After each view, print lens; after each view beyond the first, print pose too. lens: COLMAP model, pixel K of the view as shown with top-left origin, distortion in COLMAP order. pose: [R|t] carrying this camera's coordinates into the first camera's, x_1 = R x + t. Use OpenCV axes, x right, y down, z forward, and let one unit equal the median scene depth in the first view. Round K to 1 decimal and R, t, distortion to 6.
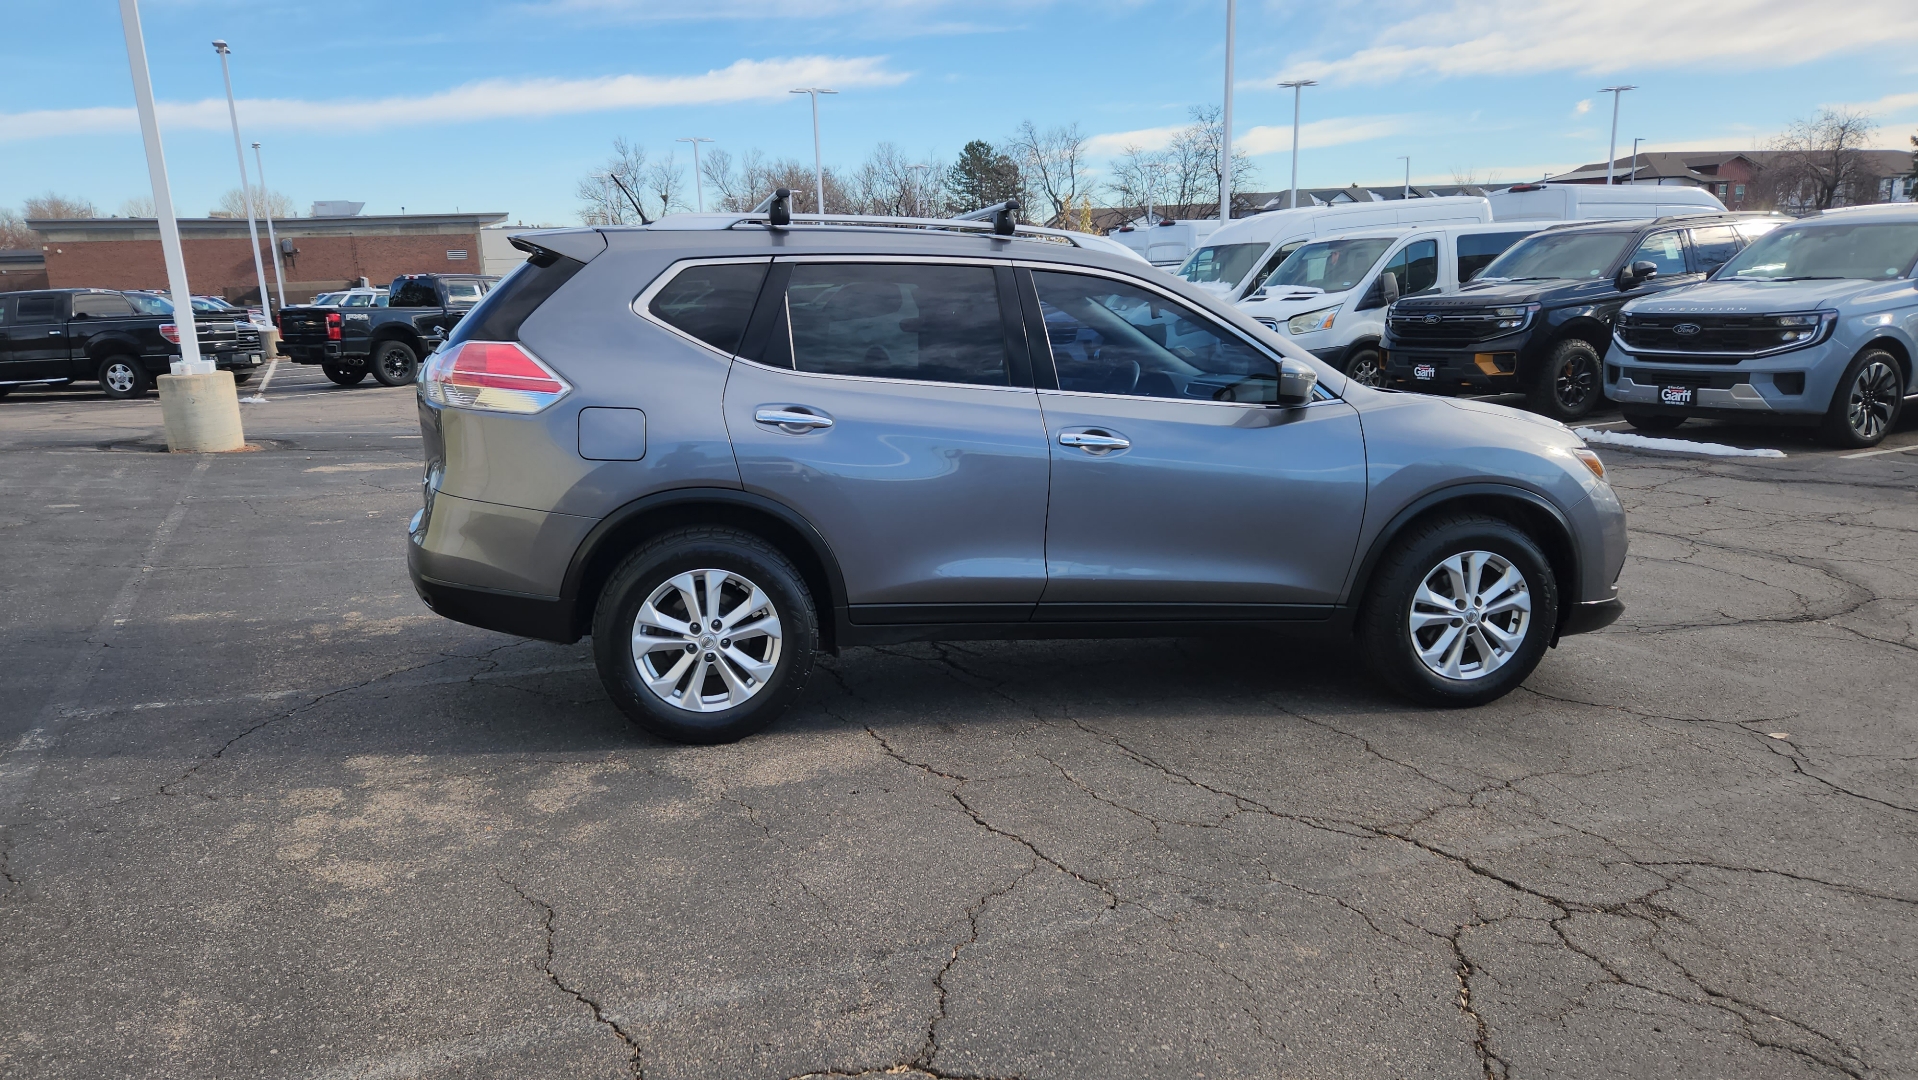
lens RADIAL K [[1283.9, 0, 921.4], [0, 1283.9, 552.8], [0, 0, 1]] dist [0.066486, -0.048697]
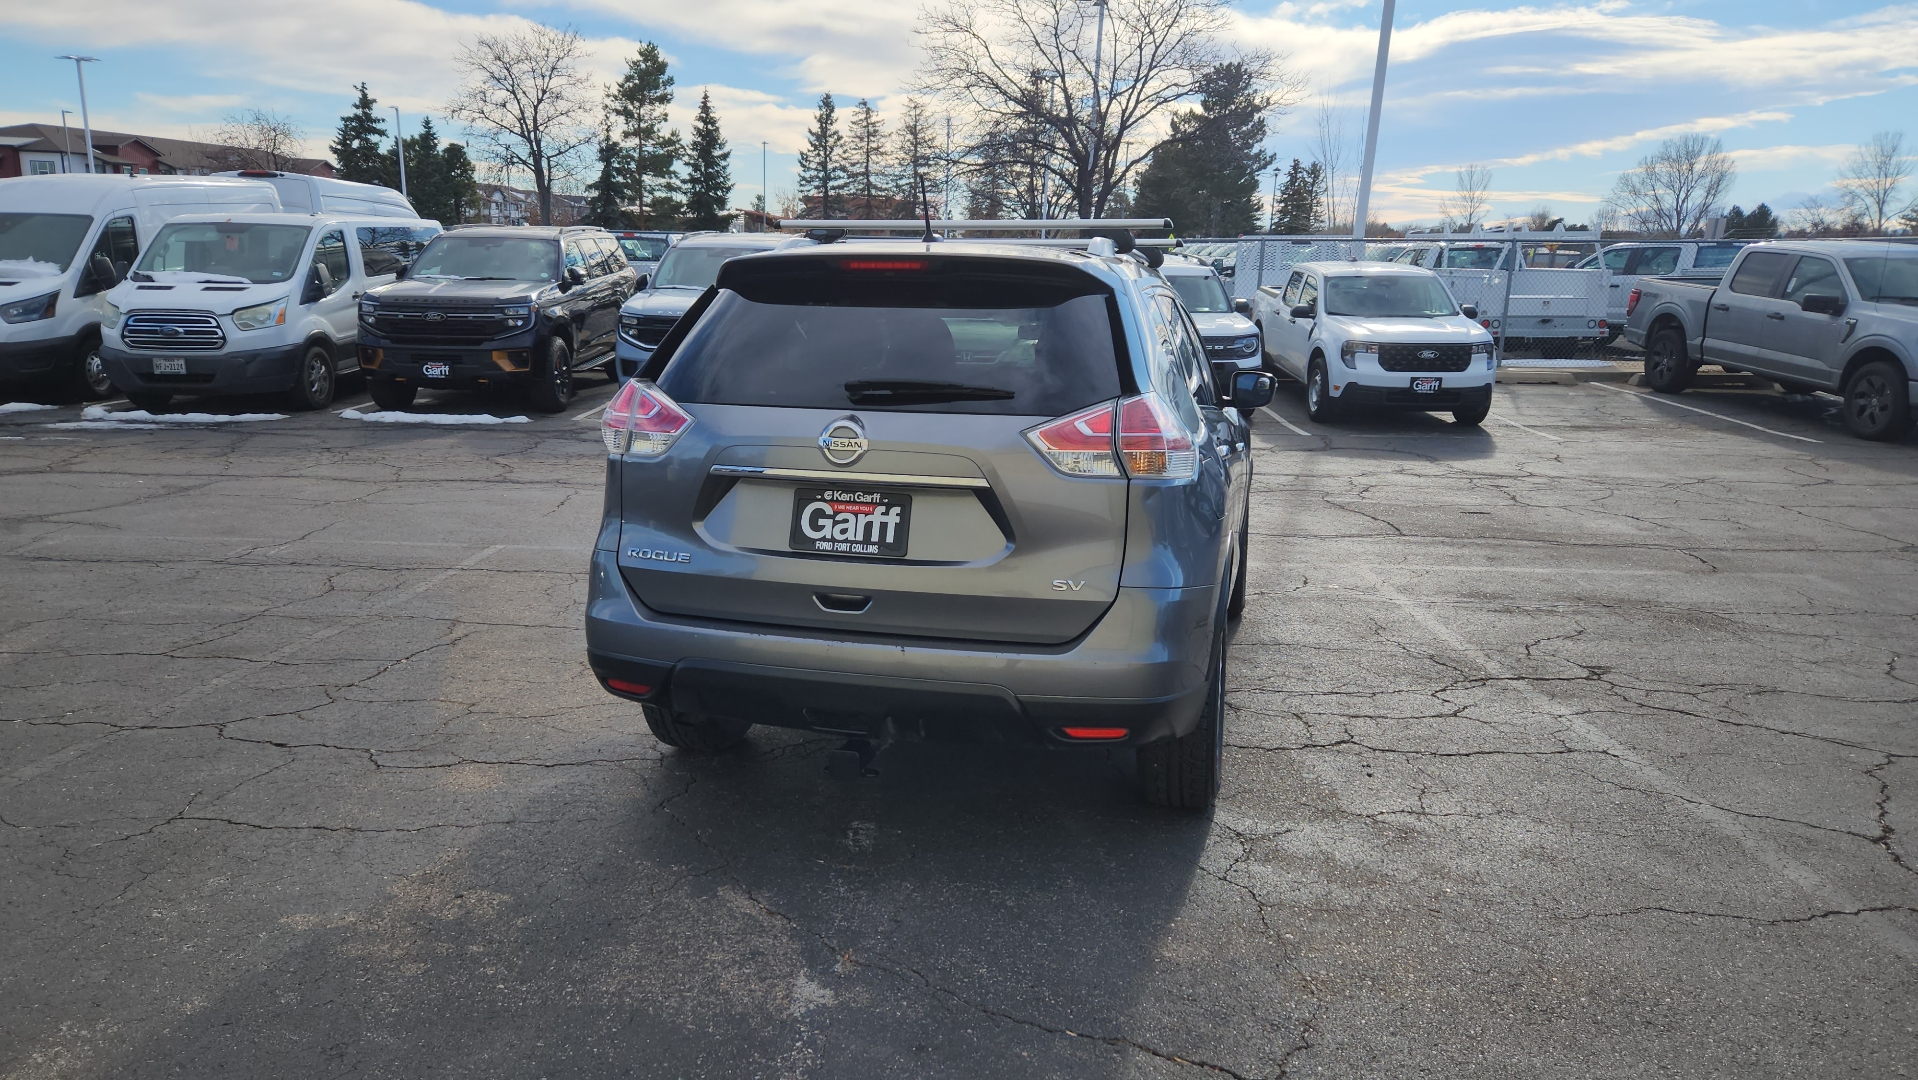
lens RADIAL K [[1279.7, 0, 922.8], [0, 1279.7, 545.8], [0, 0, 1]] dist [0.071684, -0.056839]
pose [[0.450088, -0.159828, 0.878564, -0.988599], [0.151299, 0.983277, 0.101367, -0.152478], [-0.880073, 0.087302, 0.466743, 0.667528]]
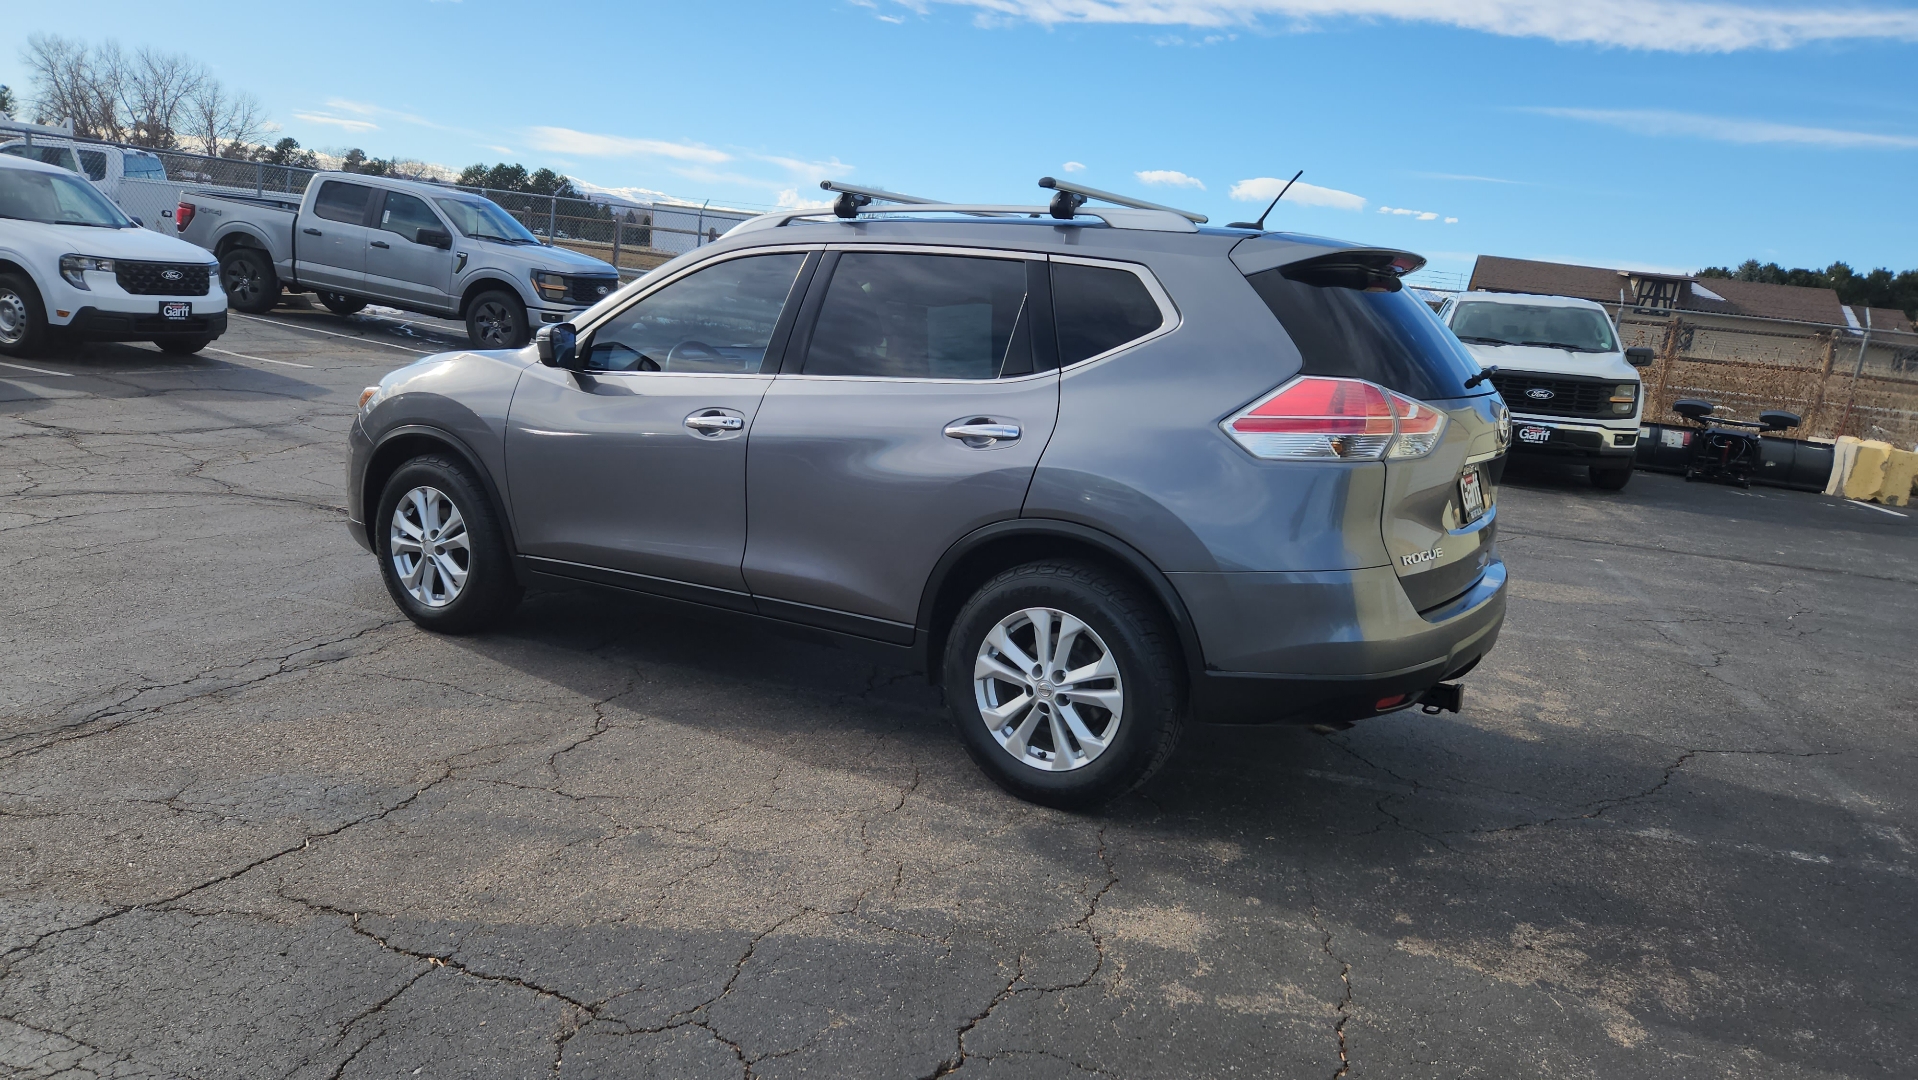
lens RADIAL K [[1279.7, 0, 926.6], [0, 1279.7, 548.2], [0, 0, 1]] dist [0.071684, -0.056839]
pose [[-0.719052, -0.188142, 0.669004, -0.692943], [0.057345, 0.943311, 0.326919, -0.358749], [-0.692586, 0.273436, -0.667501, 1.847282]]
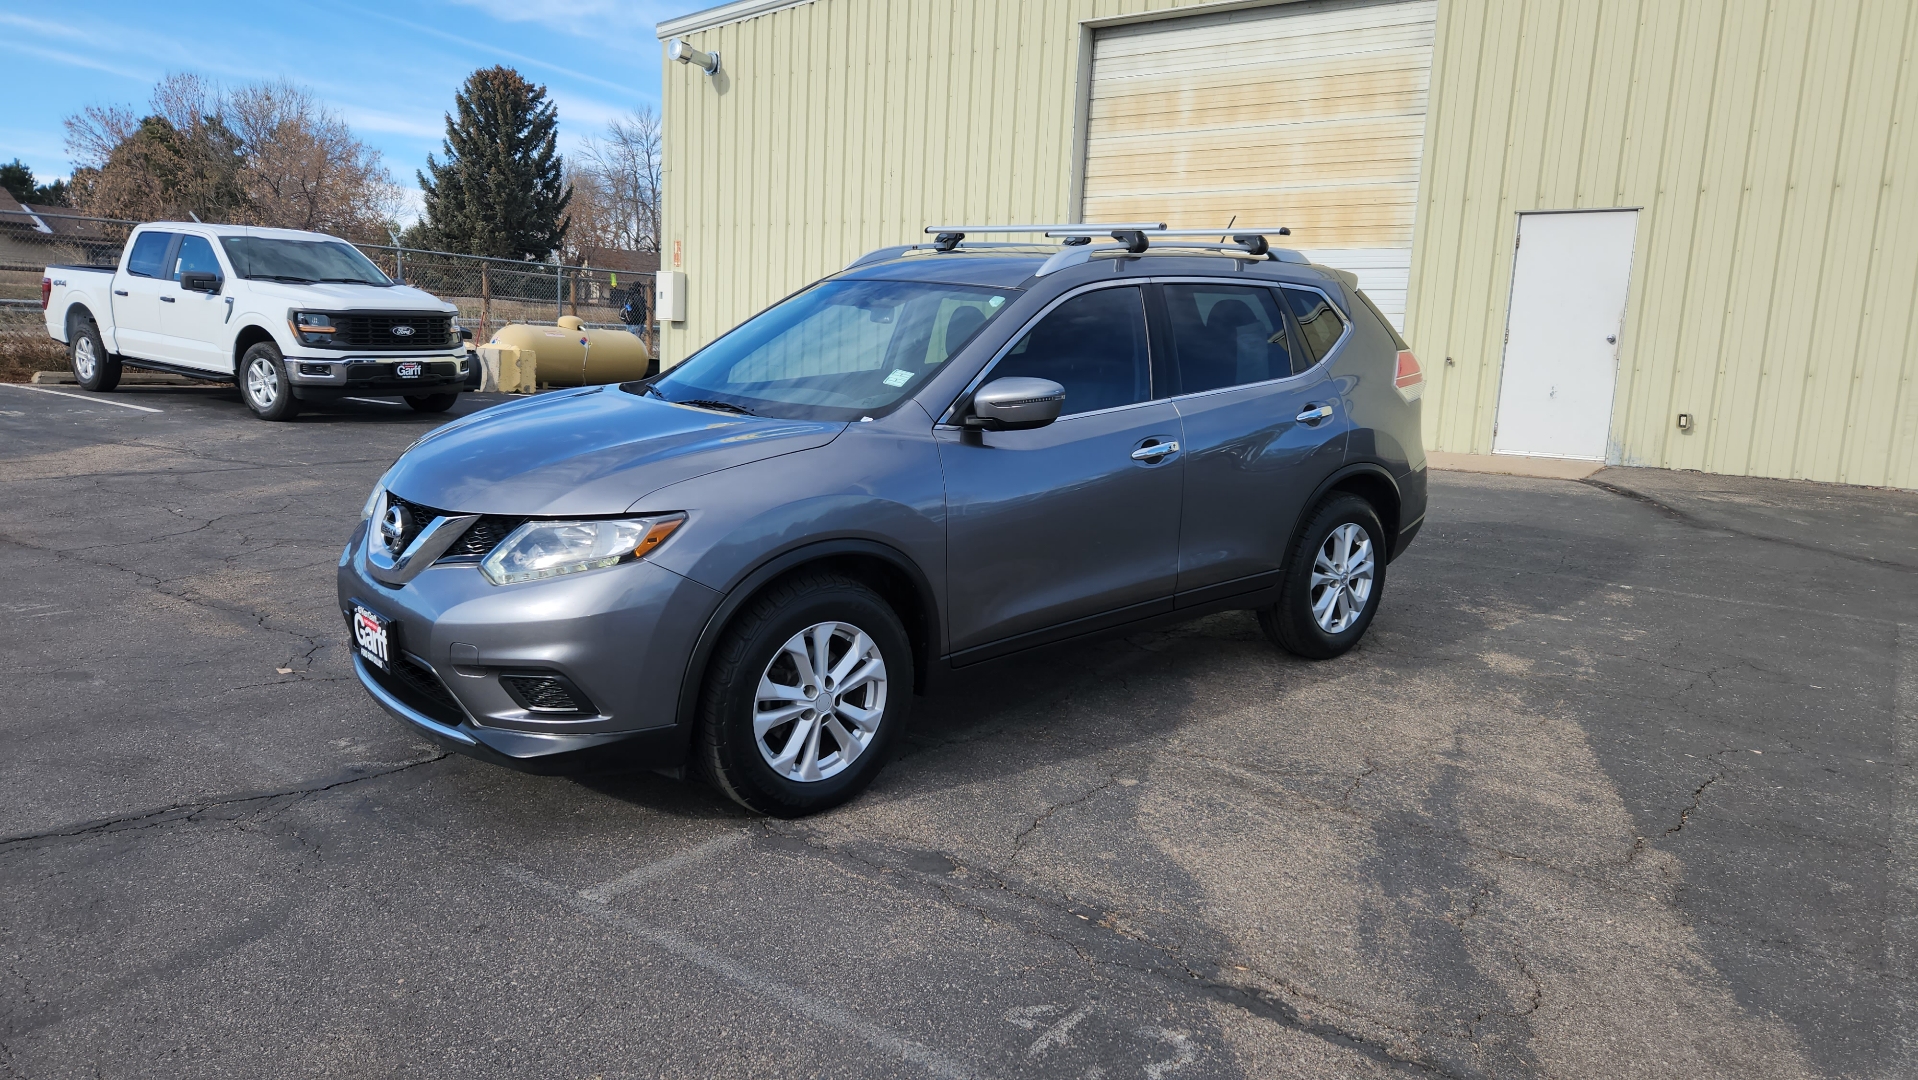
lens RADIAL K [[1278.4, 0, 933.7], [0, 1278.4, 541.5], [0, 0, 1]] dist [0.069619, -0.053894]
pose [[-0.870685, 0.062376, -0.487870, 0.682536], [-0.128195, 0.928859, 0.347543, -0.408167], [0.474841, 0.365143, -0.800748, 2.049277]]
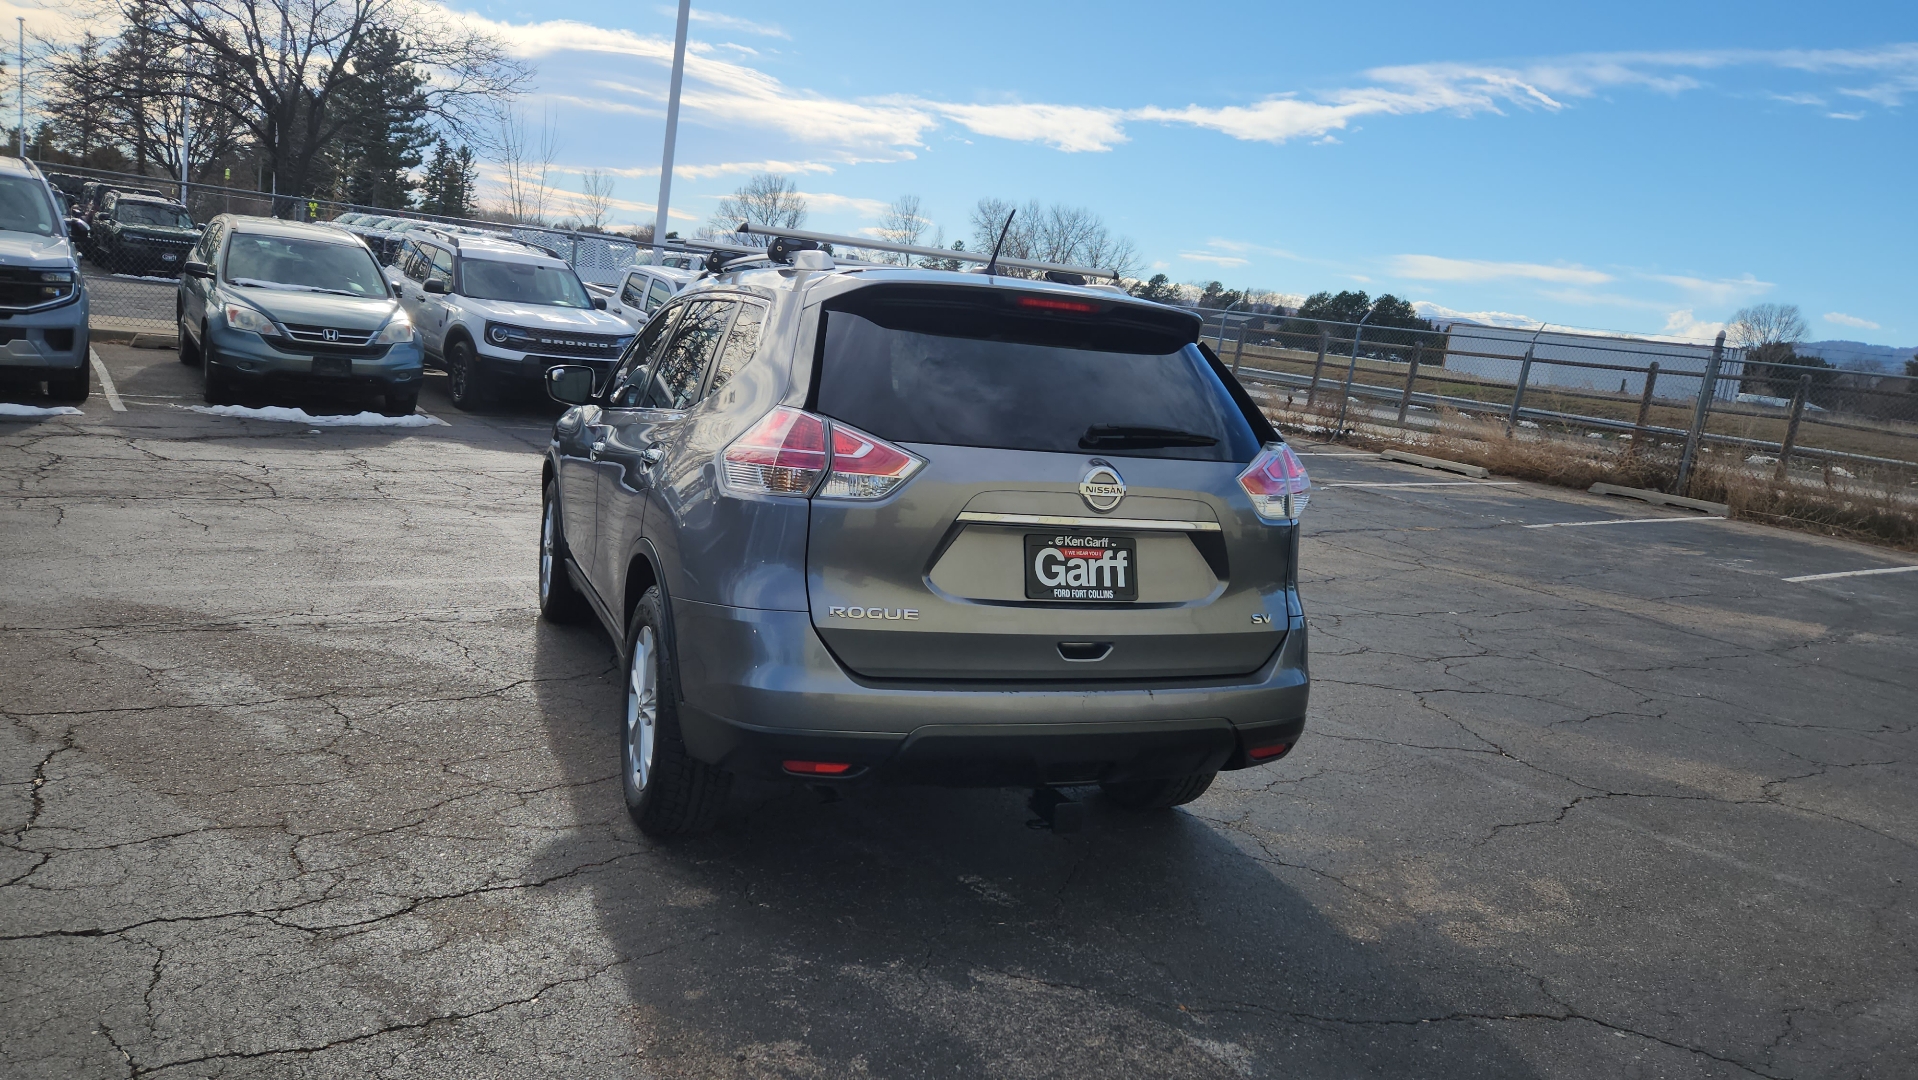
lens RADIAL K [[1279.7, 0, 927.5], [0, 1279.7, 519.7], [0, 0, 1]] dist [0.071684, -0.056839]
pose [[-0.179308, -0.154432, 0.971596, -1.039051], [0.086025, 0.981358, 0.171860, -0.252692], [-0.980025, 0.114397, -0.162681, 1.228478]]
